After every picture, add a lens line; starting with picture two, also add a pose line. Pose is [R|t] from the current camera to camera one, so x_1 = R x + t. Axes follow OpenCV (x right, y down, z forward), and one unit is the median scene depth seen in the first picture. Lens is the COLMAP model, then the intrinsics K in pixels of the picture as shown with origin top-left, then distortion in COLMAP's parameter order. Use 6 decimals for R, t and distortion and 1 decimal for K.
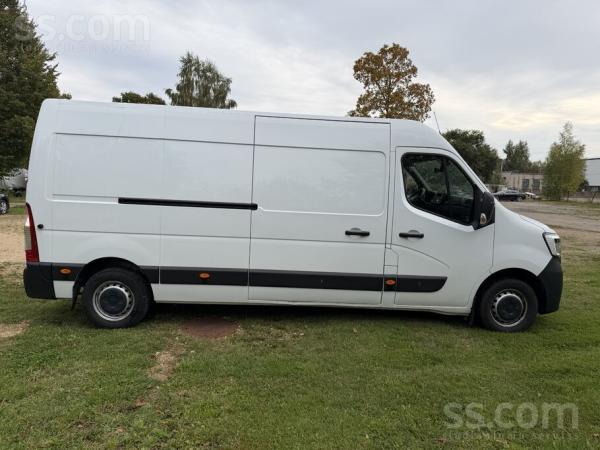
lens RADIAL K [[427.4, 0, 298.9], [0, 427.4, 225.8], [0, 0, 1]] dist [0.030115, -0.029956]
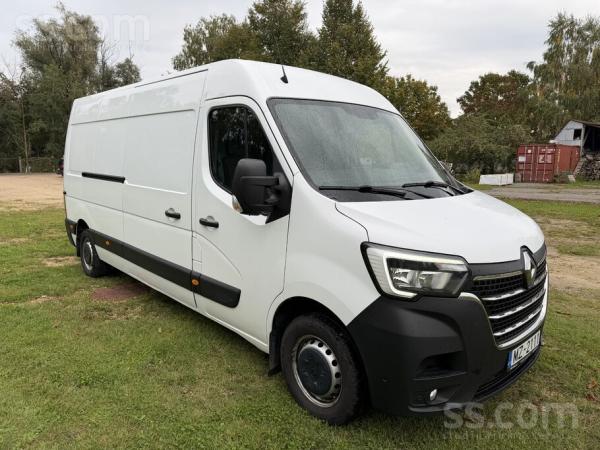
lens RADIAL K [[427.4, 0, 300.0], [0, 427.4, 224.0], [0, 0, 1]] dist [0.030115, -0.029956]
pose [[0.647148, 0.087787, -0.757293, 0.170043], [-0.068398, 0.996028, 0.057012, -0.005250], [0.759290, 0.014902, 0.650582, 0.120073]]
